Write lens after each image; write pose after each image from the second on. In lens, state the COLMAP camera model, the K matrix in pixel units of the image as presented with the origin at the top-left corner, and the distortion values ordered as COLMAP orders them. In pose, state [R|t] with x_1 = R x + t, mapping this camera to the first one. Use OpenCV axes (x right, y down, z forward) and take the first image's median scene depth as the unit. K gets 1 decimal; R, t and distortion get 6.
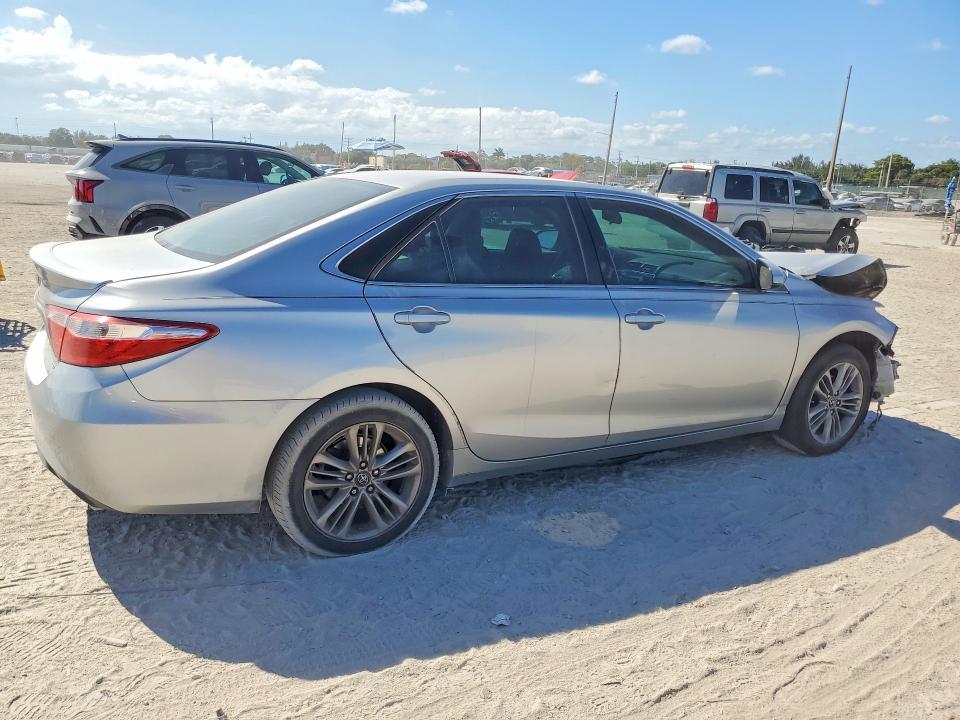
lens RADIAL K [[777.7, 0, 480.0], [0, 777.7, 360.0], [0, 0, 1]] dist [0.009685, 0.004942]
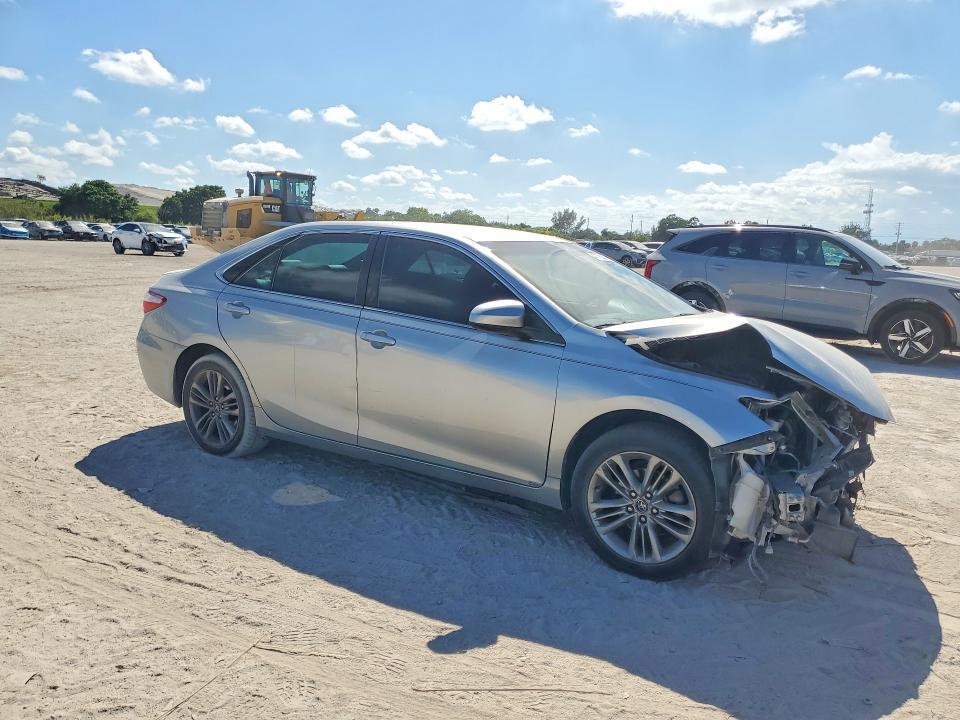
lens RADIAL K [[777.7, 0, 480.0], [0, 777.7, 360.0], [0, 0, 1]] dist [0.009685, 0.004942]
pose [[0.444977, 0.112447, -0.888454, 1.273231], [-0.228971, 0.973396, 0.008519, -0.065982], [0.865776, 0.199639, 0.458886, 0.610579]]
